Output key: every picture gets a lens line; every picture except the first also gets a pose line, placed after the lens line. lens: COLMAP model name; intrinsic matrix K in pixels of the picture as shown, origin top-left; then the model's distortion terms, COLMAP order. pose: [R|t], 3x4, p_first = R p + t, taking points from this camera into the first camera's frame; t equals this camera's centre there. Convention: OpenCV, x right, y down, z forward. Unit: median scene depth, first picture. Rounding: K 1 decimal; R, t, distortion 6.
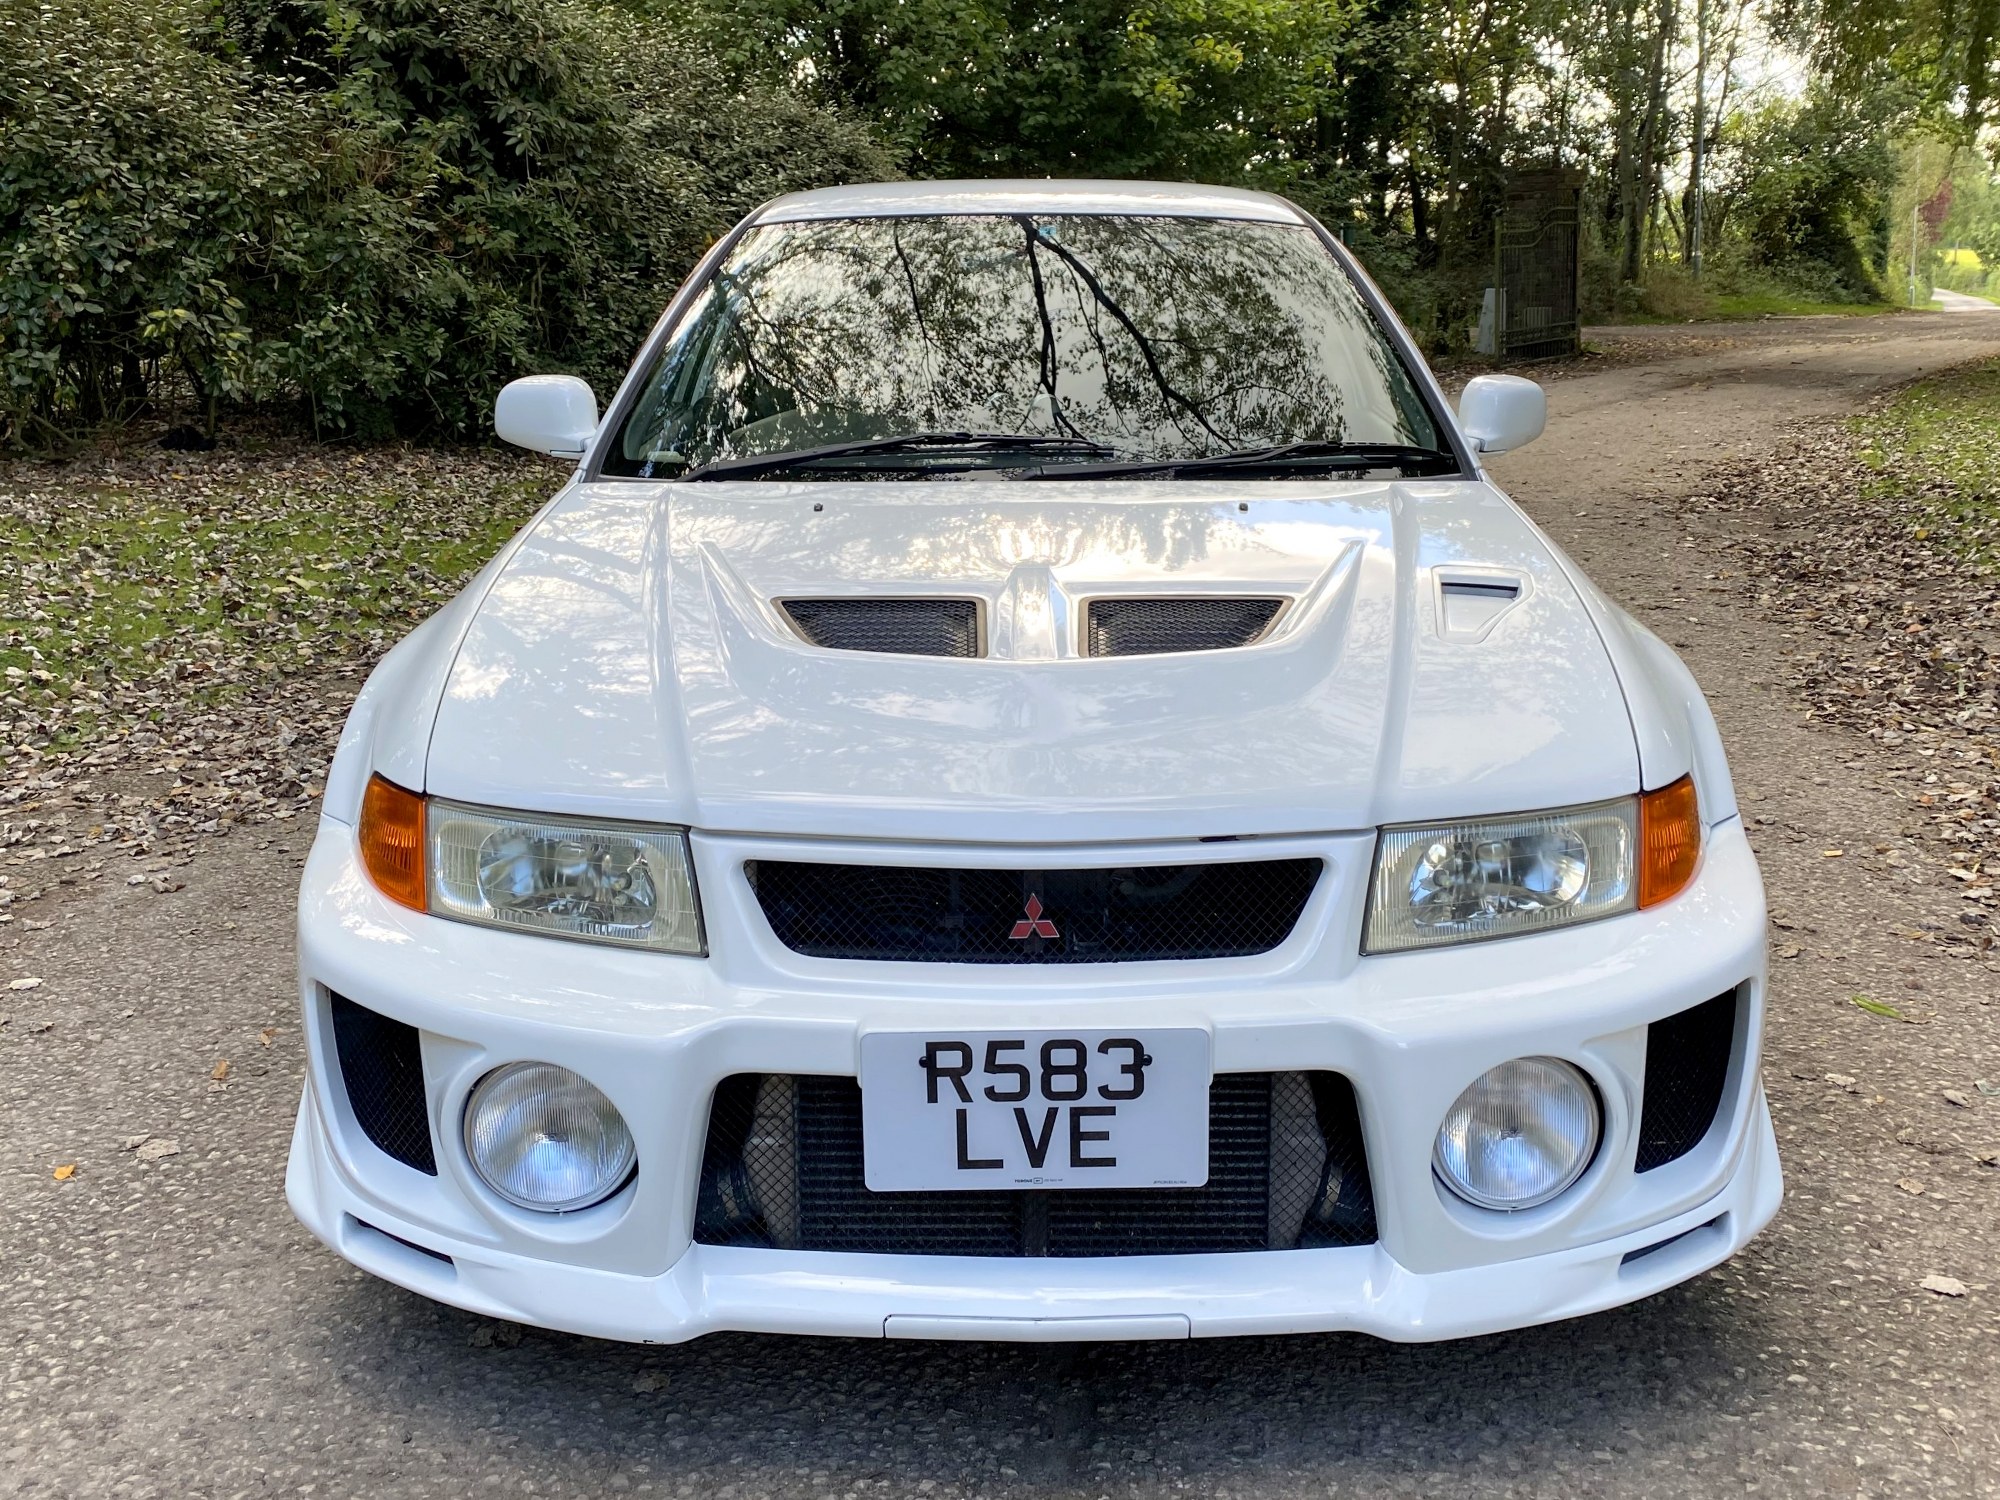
lens RADIAL K [[1594.0, 0, 1077.8], [0, 1594.0, 750.8], [0, 0, 1]] dist [0.020223, -0.016944]
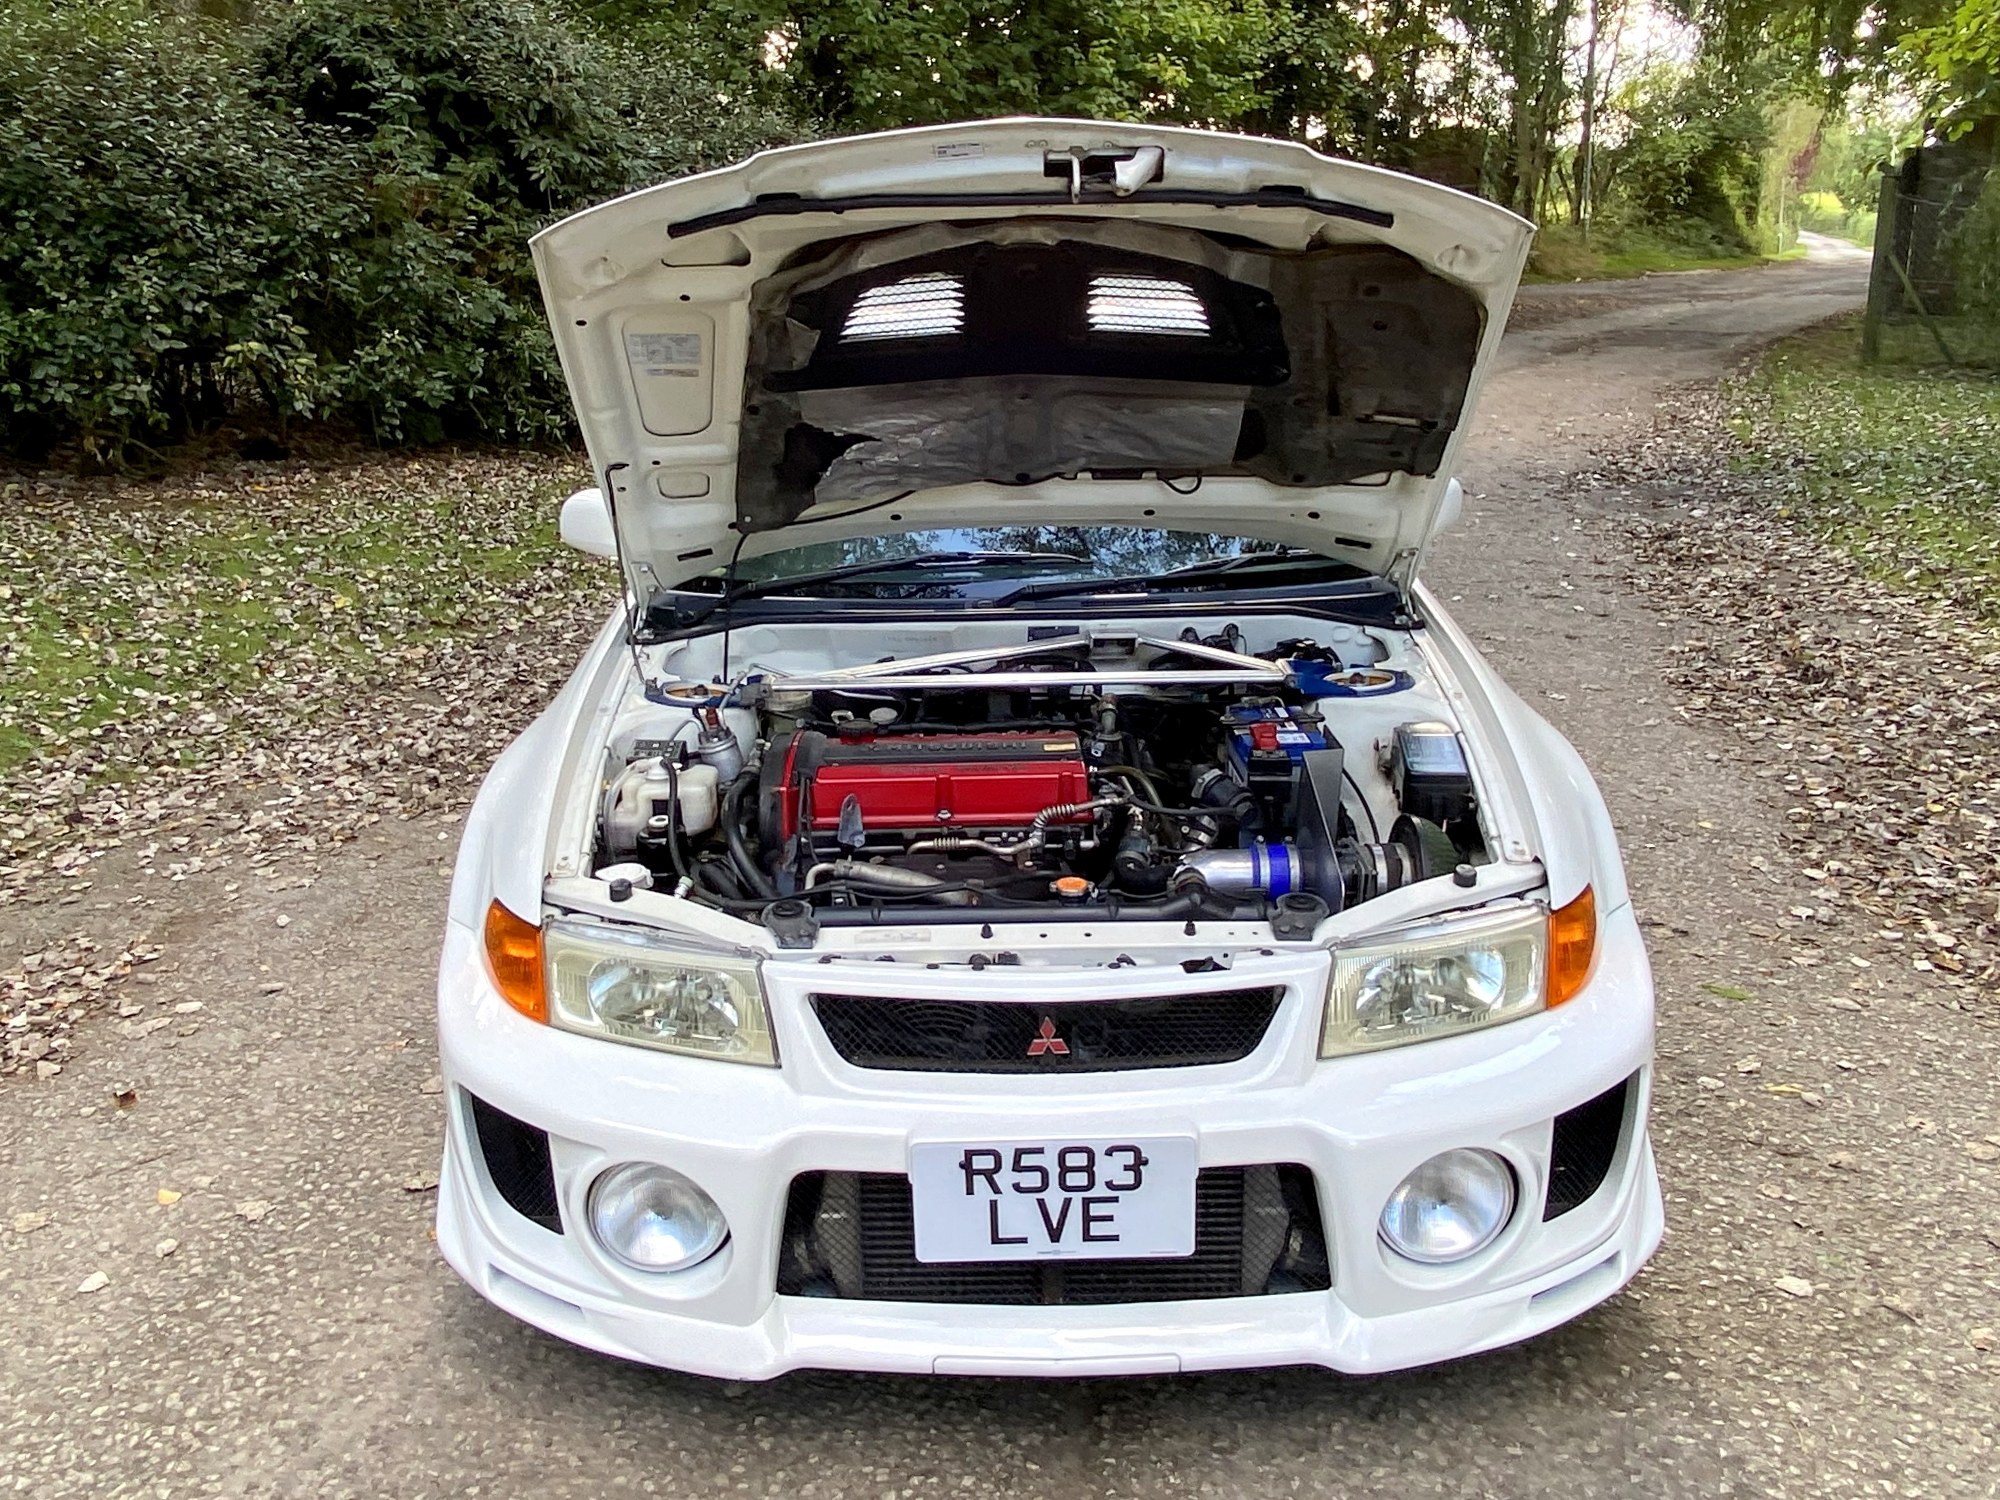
lens RADIAL K [[1398.1, 0, 1002.2], [0, 1398.1, 687.0], [0, 0, 1]] dist [0.063306, -0.063956]
pose [[0.999794, -0.016230, -0.012224, -0.035895], [0.017162, 0.996610, 0.080464, -0.197965], [0.010877, -0.080657, 0.996683, -0.038989]]
